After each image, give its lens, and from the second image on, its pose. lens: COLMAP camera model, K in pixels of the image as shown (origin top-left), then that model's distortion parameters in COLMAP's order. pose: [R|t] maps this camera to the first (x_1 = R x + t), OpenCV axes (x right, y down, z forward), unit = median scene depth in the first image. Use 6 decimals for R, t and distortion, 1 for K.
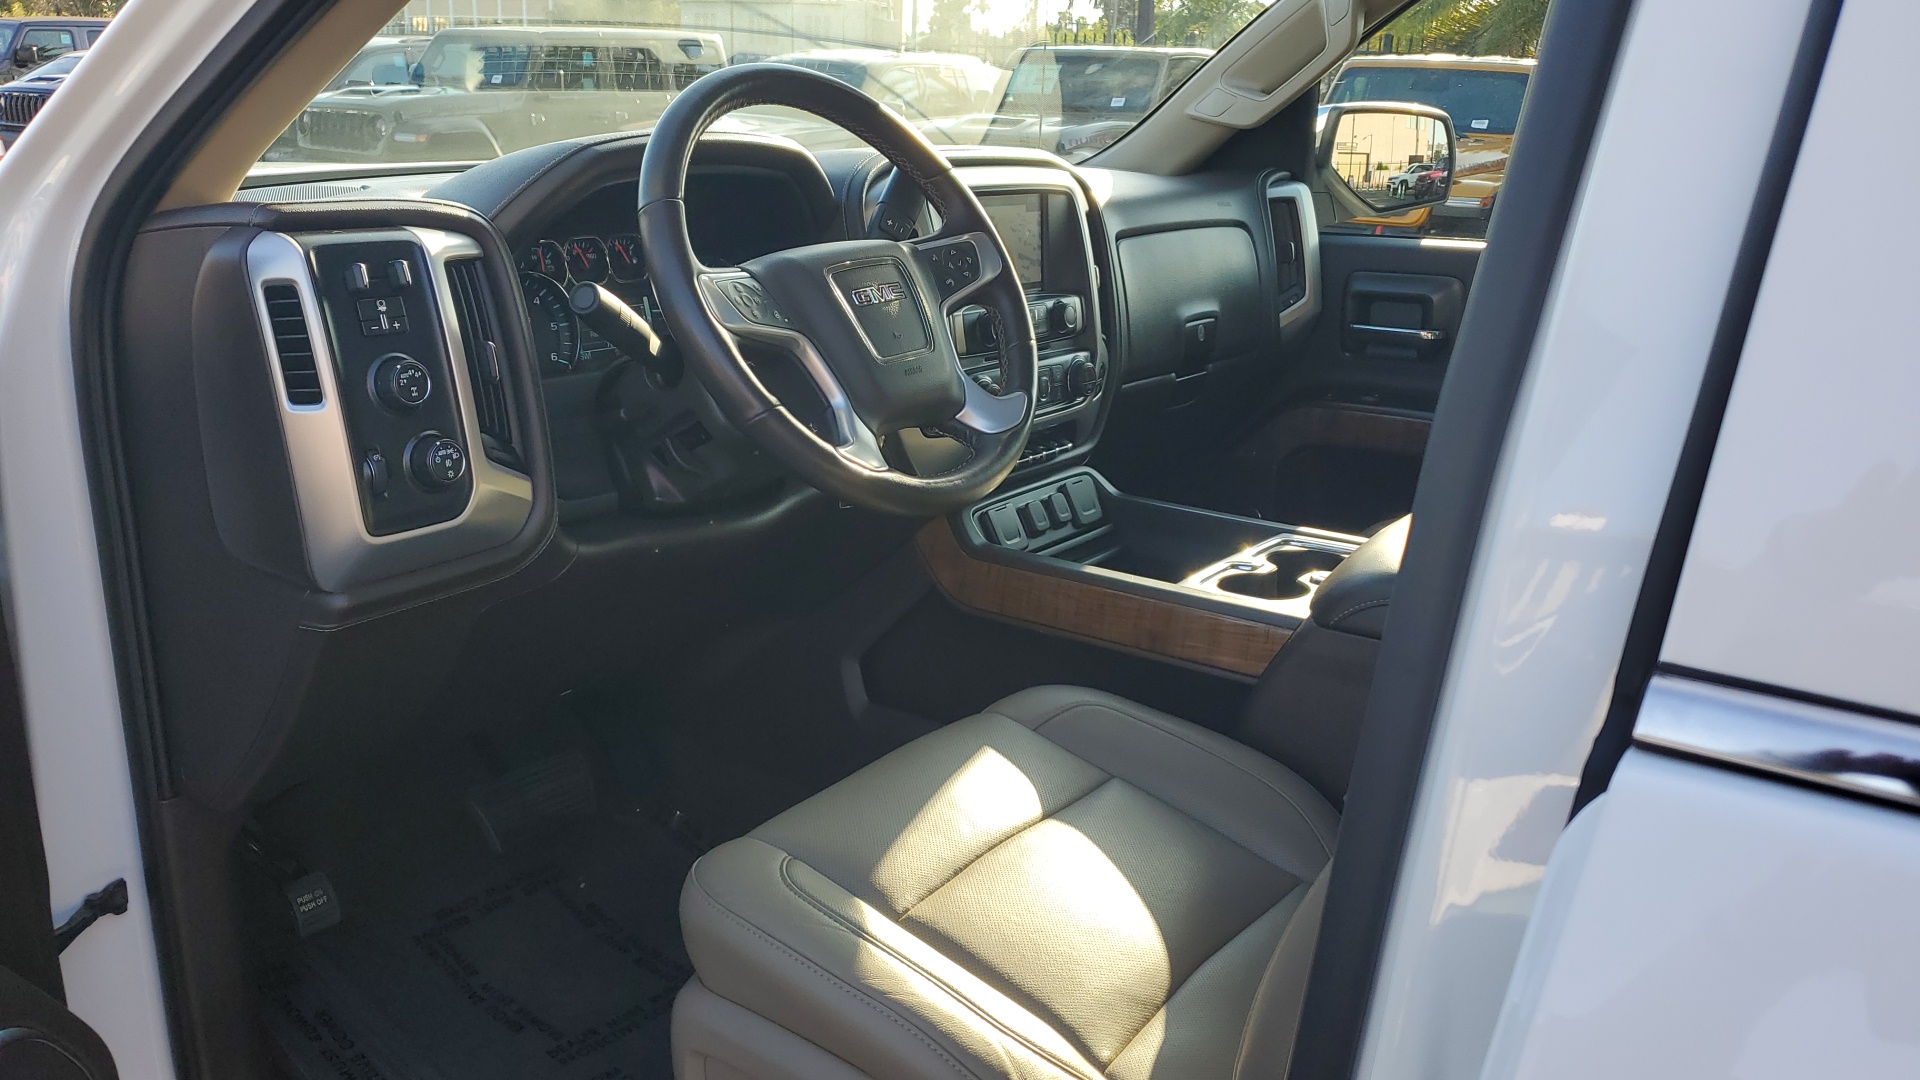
lens RADIAL K [[1534.2, 0, 978.1], [0, 1534.2, 538.3], [0, 0, 1]] dist [0.048474, -0.071491]
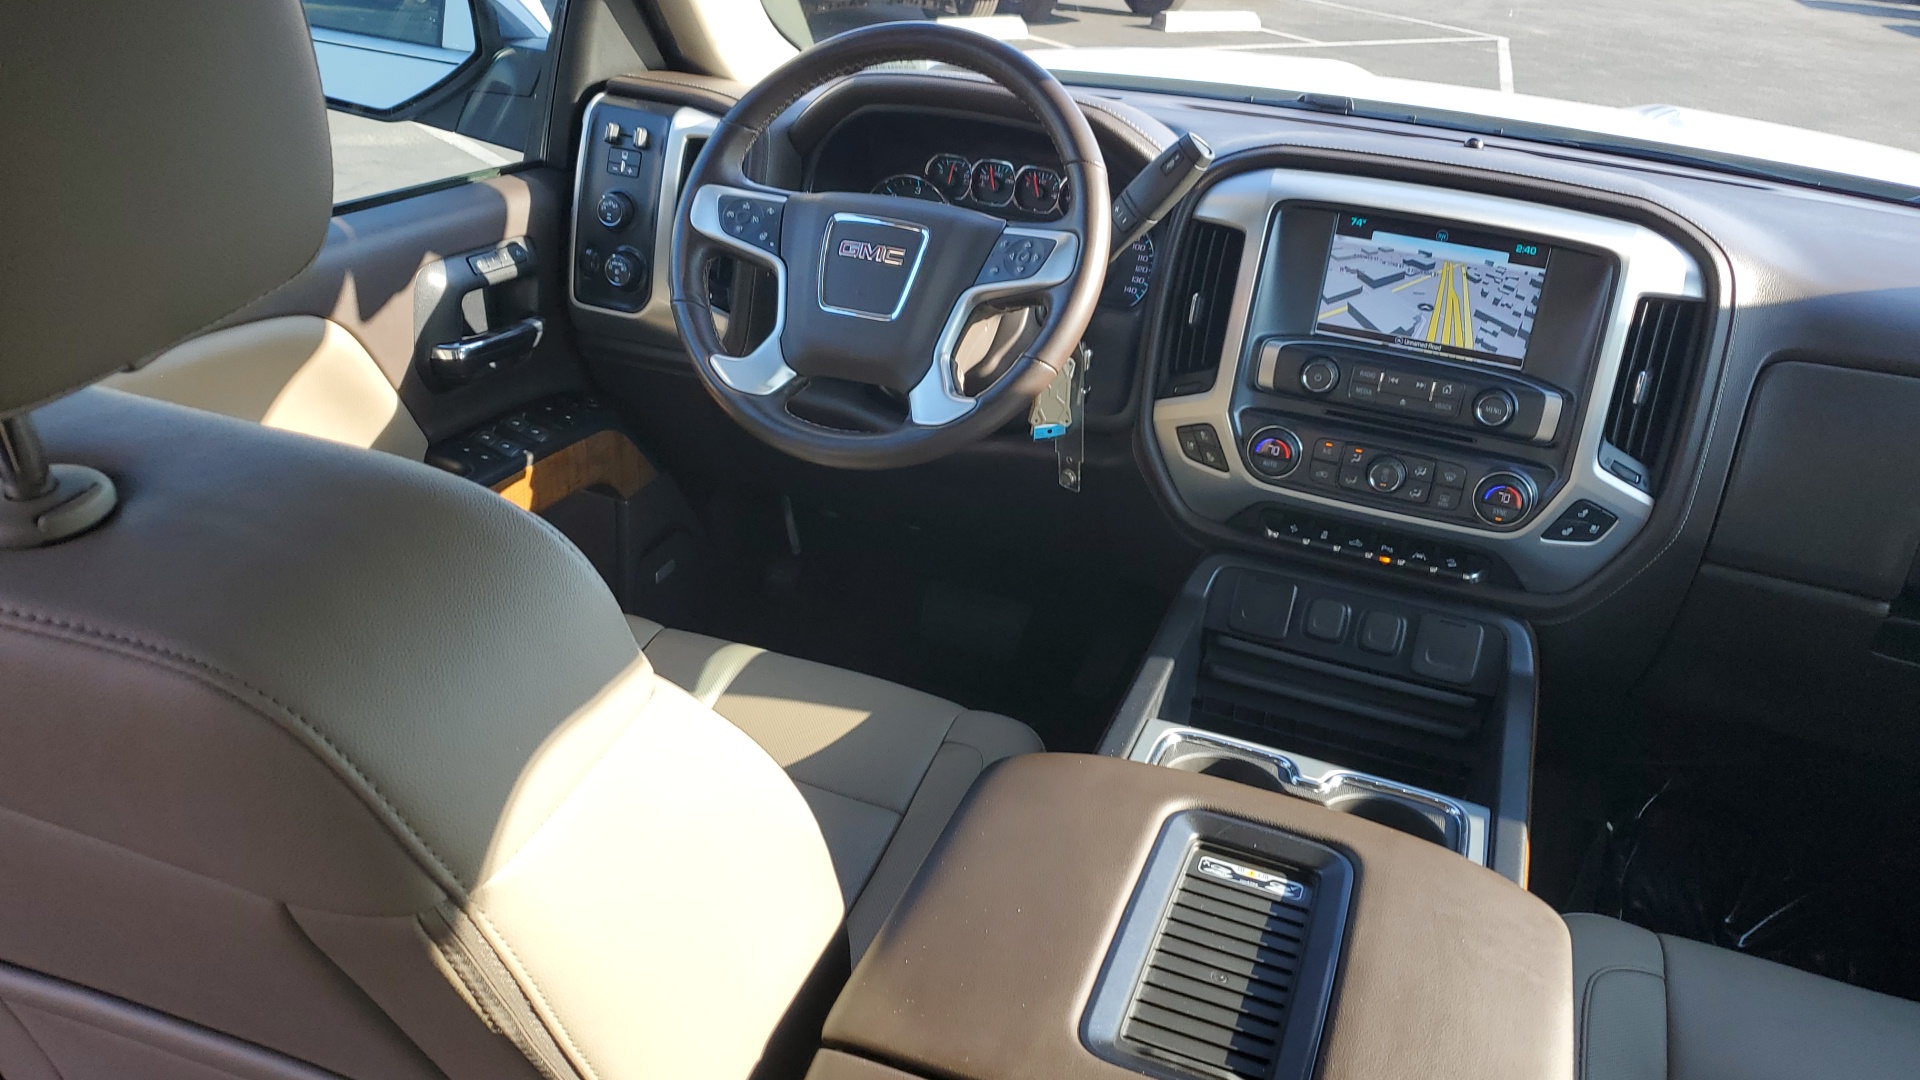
lens RADIAL K [[1534.2, 0, 953.5], [0, 1534.2, 552.4], [0, 0, 1]] dist [0.048474, -0.071491]
pose [[0.244699, 0.405971, -0.880517, 1.062439], [-0.338236, 0.886819, 0.314879, -0.360649], [0.908691, 0.220772, 0.354318, 0.801697]]
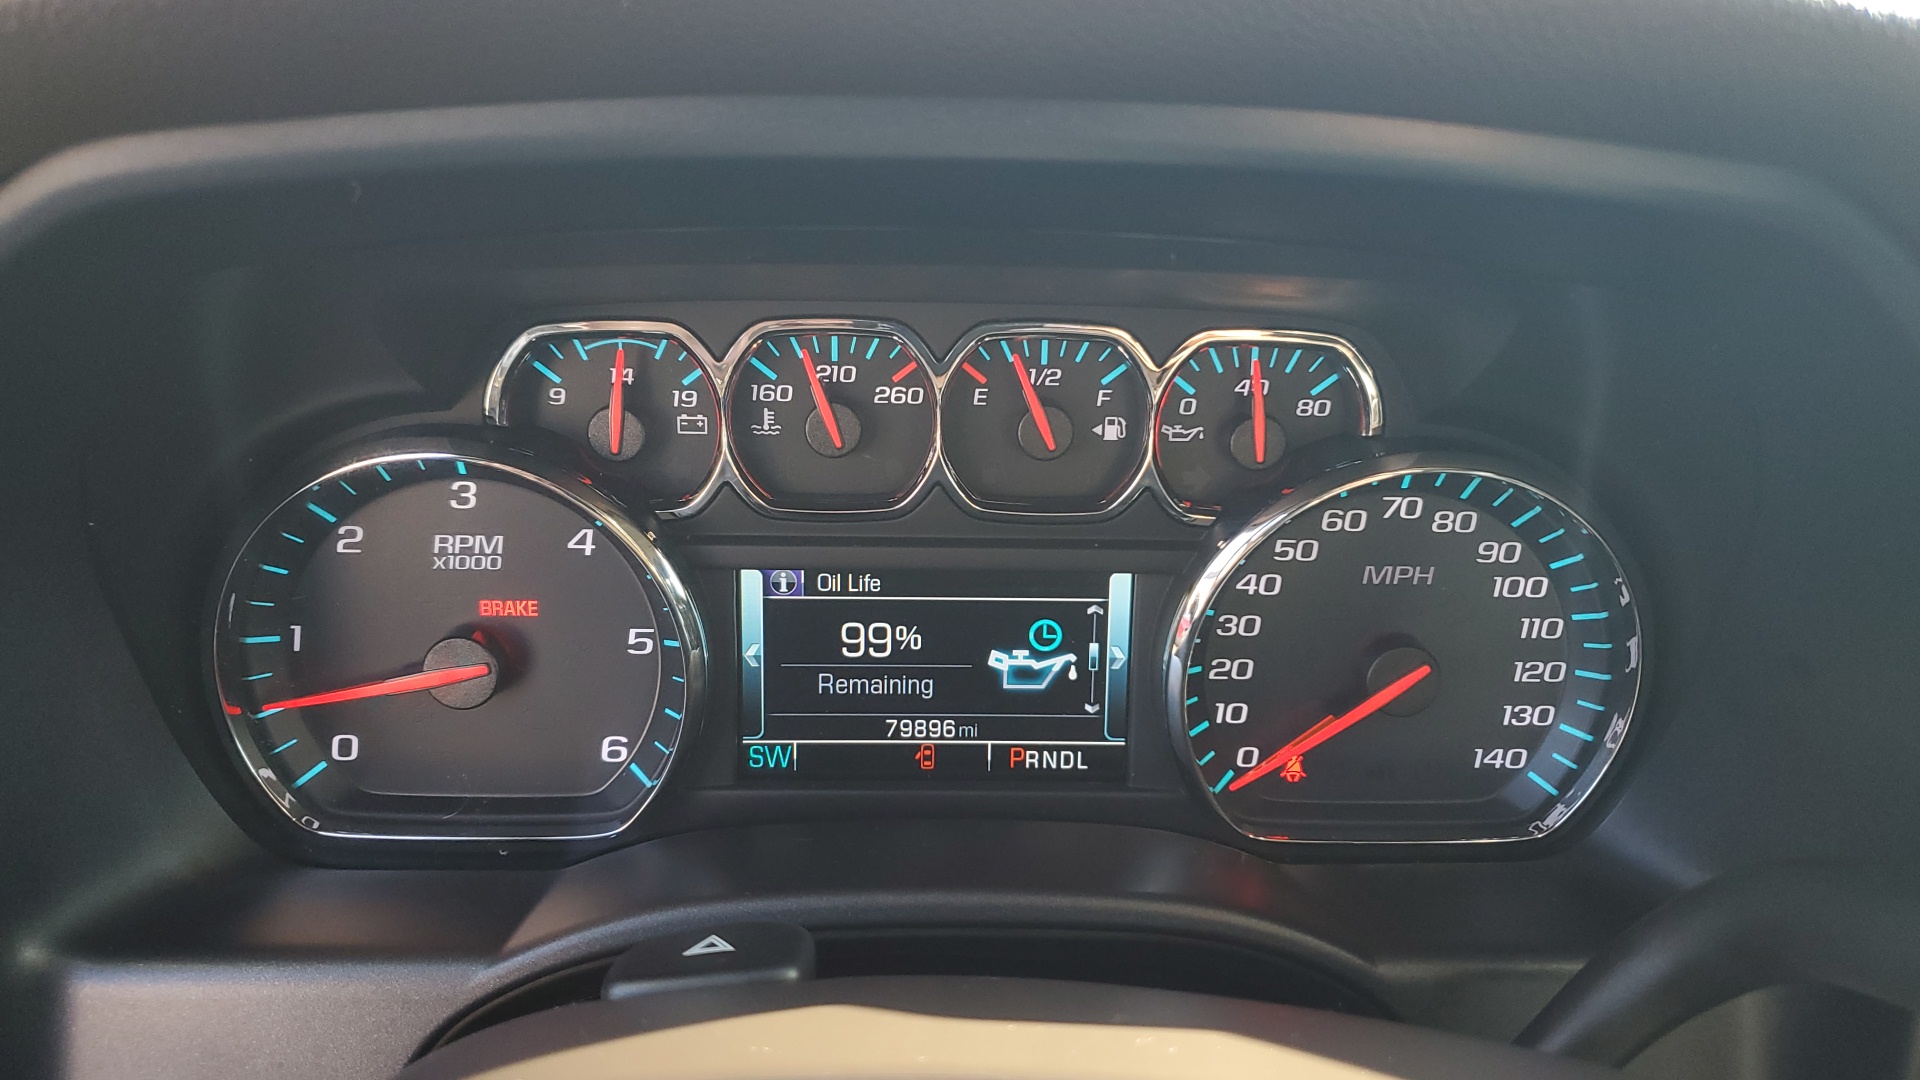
lens RADIAL K [[1534.2, 0, 945.8], [0, 1534.2, 532.8], [0, 0, 1]] dist [0.048474, -0.071491]
pose [[0.611534, 0.328511, -0.719796, -0.074645], [-0.229319, 0.944274, 0.236133, -0.285260], [0.757257, 0.020660, 0.652790, 1.078307]]
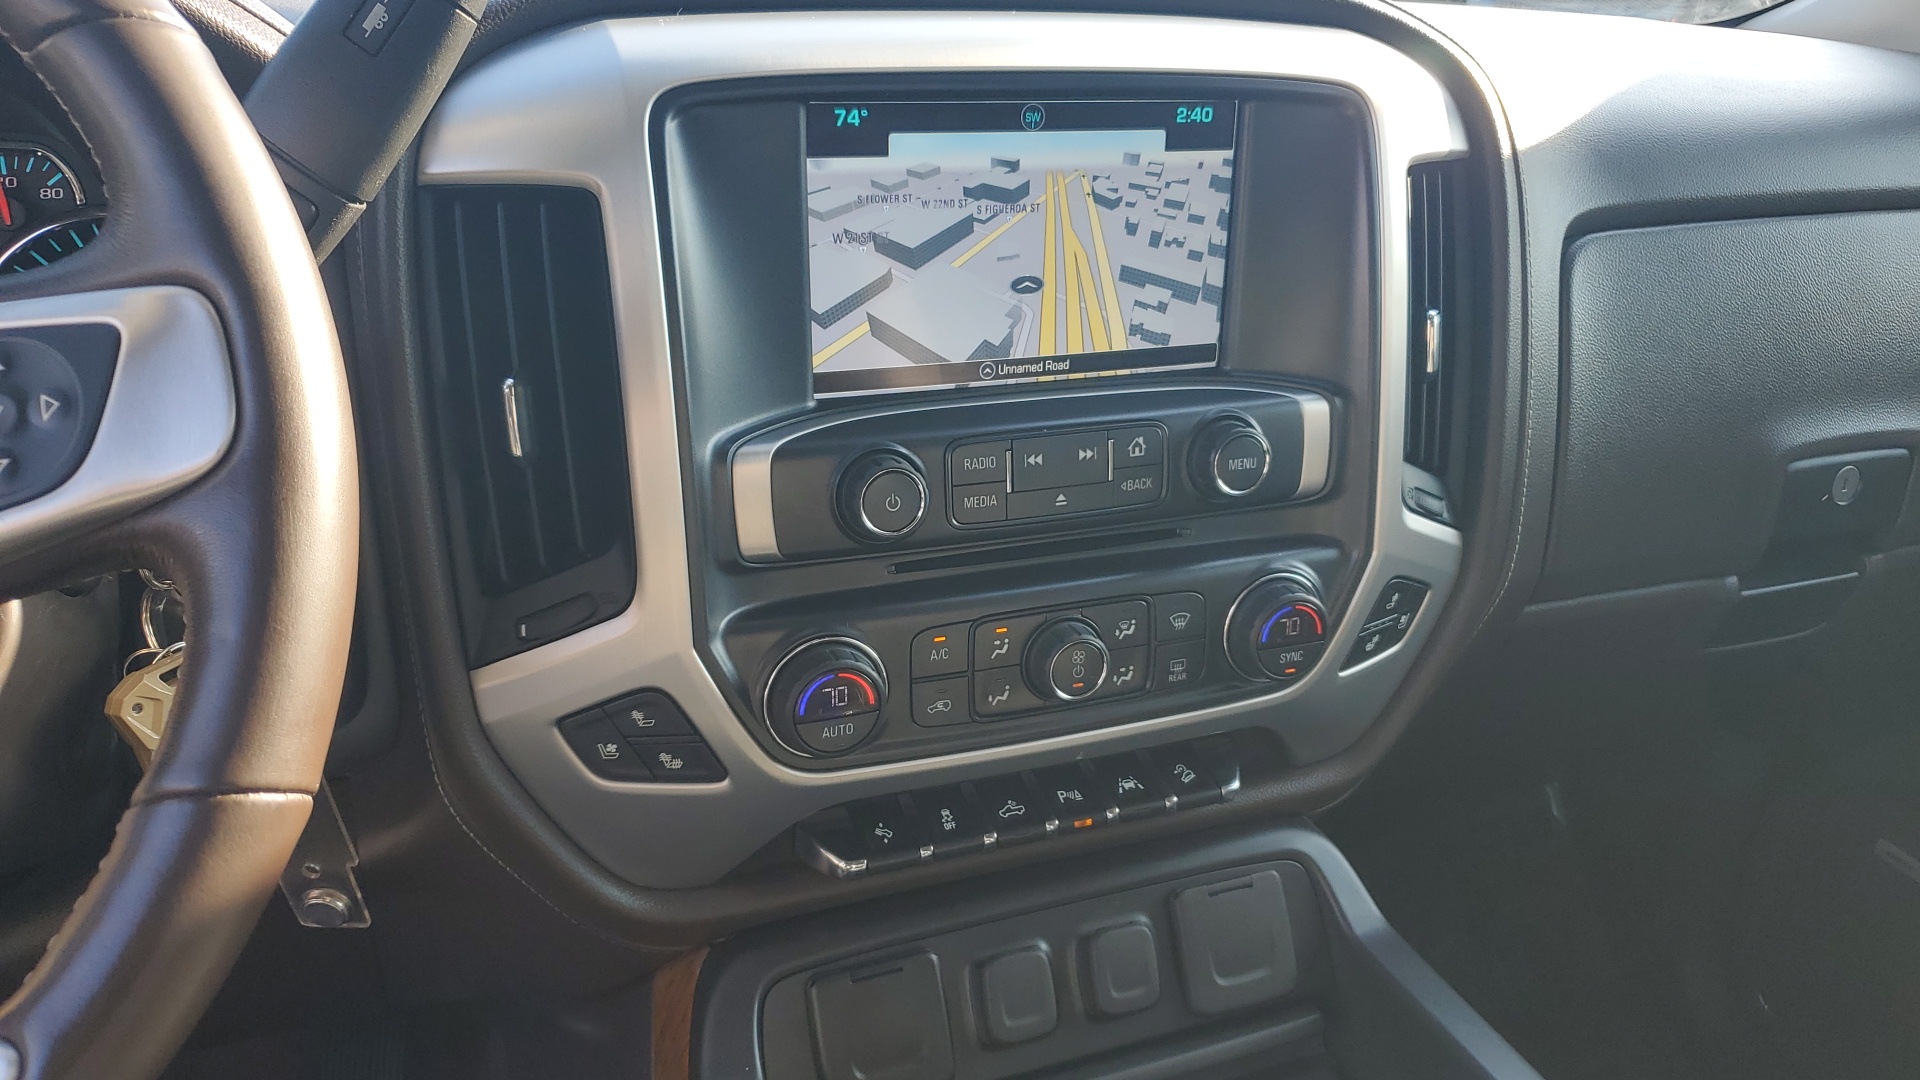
lens RADIAL K [[1534.2, 0, 995.8], [0, 1534.2, 566.9], [0, 0, 1]] dist [0.048474, -0.071491]
pose [[0.850025, 0.222365, -0.477506, 0.287055], [-0.163071, 0.973081, 0.162855, -0.265718], [0.500865, -0.060563, 0.863404, 1.045457]]
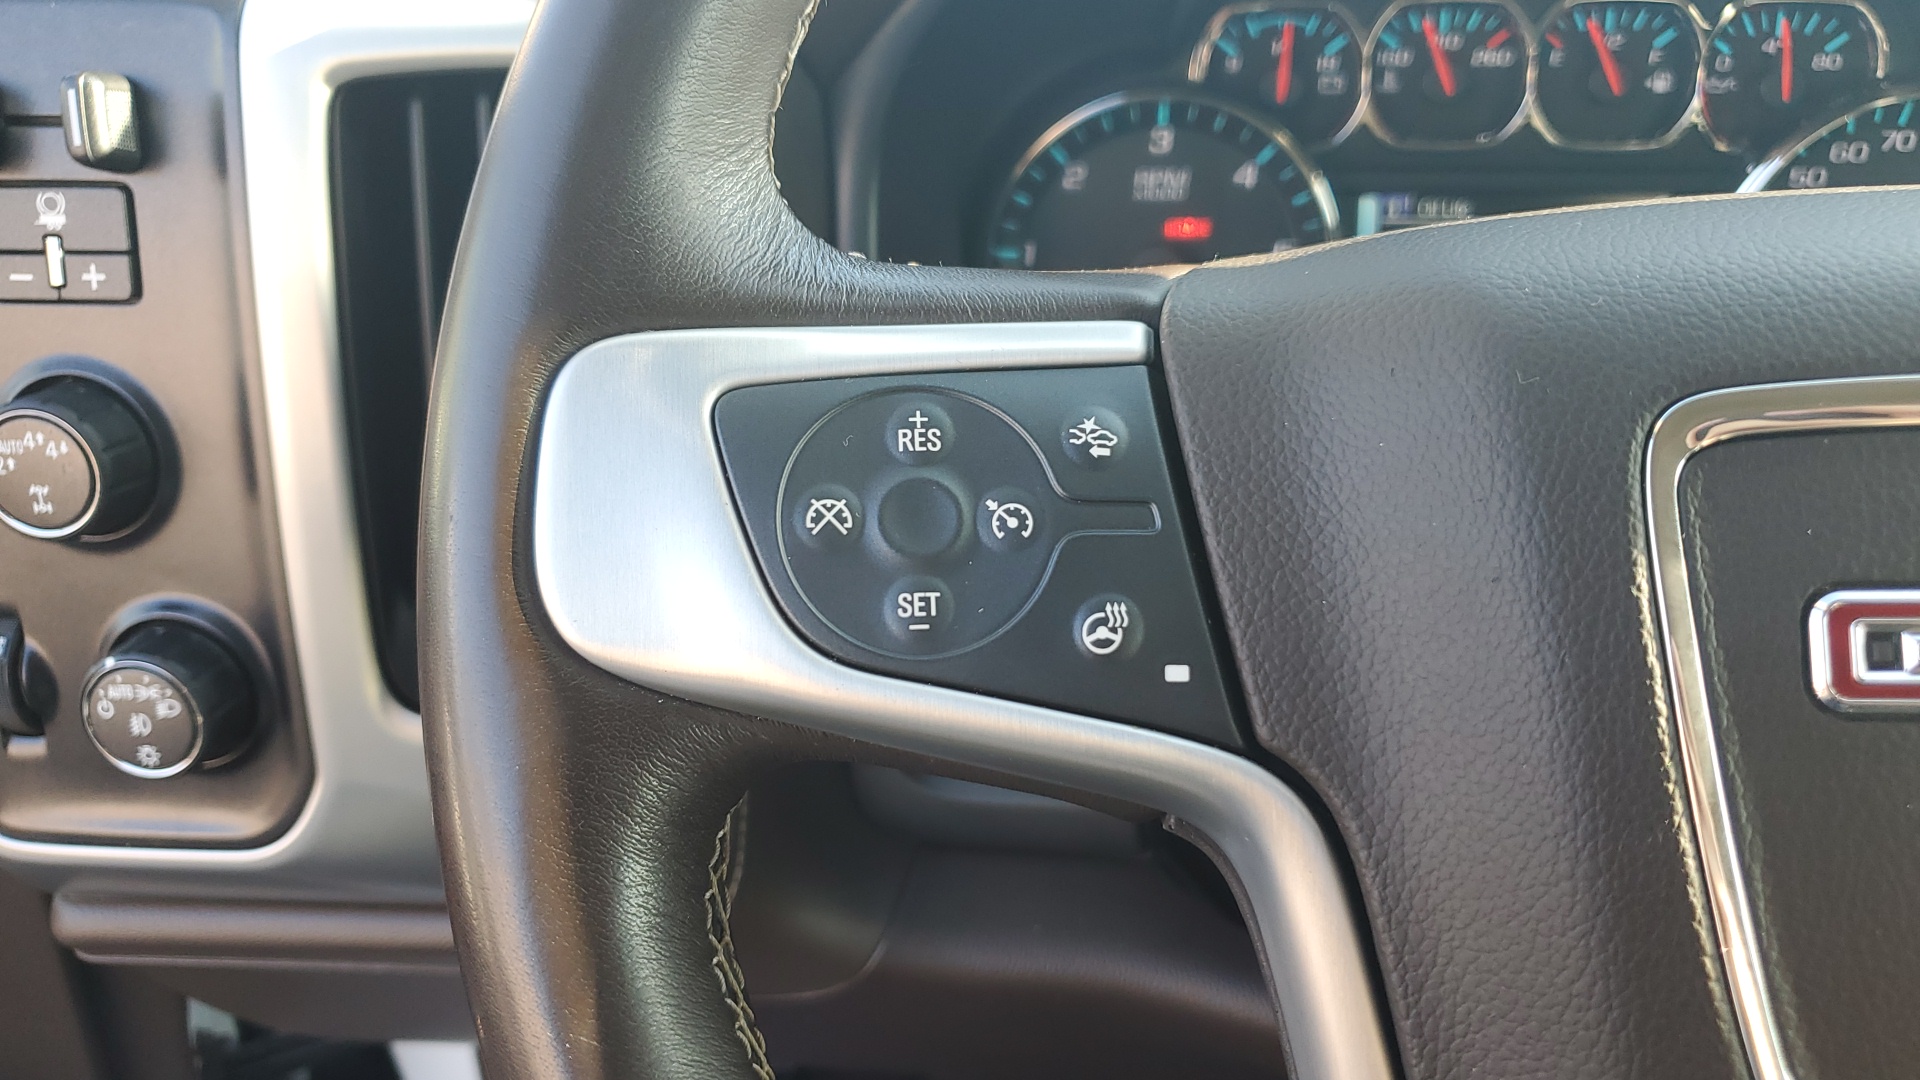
lens RADIAL K [[1534.2, 0, 972.3], [0, 1534.2, 528.1], [0, 0, 1]] dist [0.048474, -0.071491]
pose [[0.504562, 0.352571, -0.788106, -0.014504], [-0.201068, 0.935706, 0.289874, -0.207761], [0.839636, 0.012204, 0.543012, 0.932302]]
